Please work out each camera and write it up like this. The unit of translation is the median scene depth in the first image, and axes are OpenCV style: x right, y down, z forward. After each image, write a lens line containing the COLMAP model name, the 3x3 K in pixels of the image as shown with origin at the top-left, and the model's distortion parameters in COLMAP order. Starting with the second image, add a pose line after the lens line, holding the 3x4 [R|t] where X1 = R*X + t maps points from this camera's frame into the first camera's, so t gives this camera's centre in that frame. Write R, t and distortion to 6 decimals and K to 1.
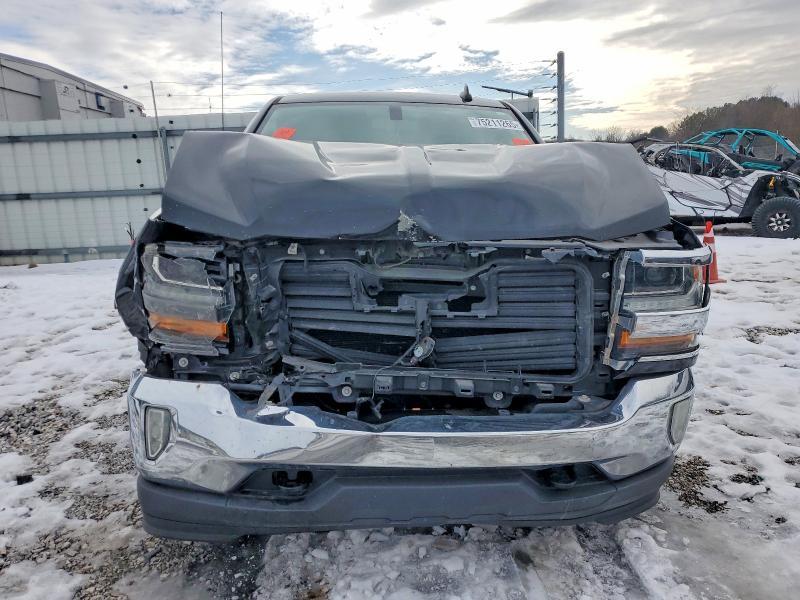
lens RADIAL K [[623.6, 0, 400.0], [0, 623.6, 300.0], [0, 0, 1]] dist [0.010975, 0.000572]
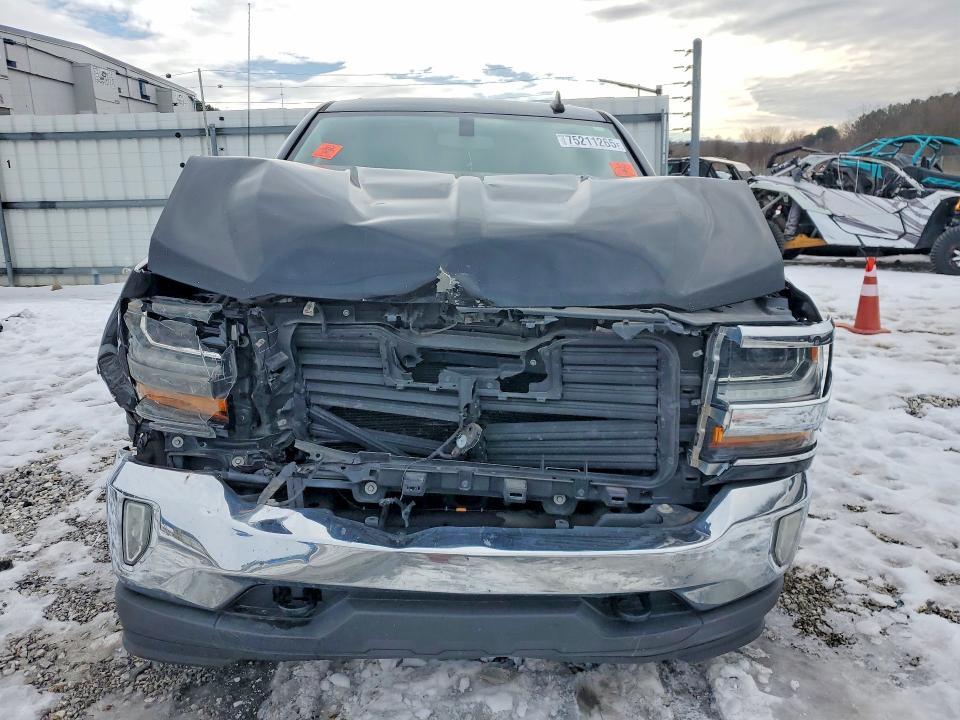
lens RADIAL K [[751.8, 0, 477.2], [0, 751.8, 343.3], [0, 0, 1]] dist [0.003214, 0.006249]
pose [[0.998966, 0.027098, -0.036499, 0.076724], [-0.026447, 0.999485, 0.018187, -0.057313], [0.036973, -0.017203, 0.999168, 0.033047]]
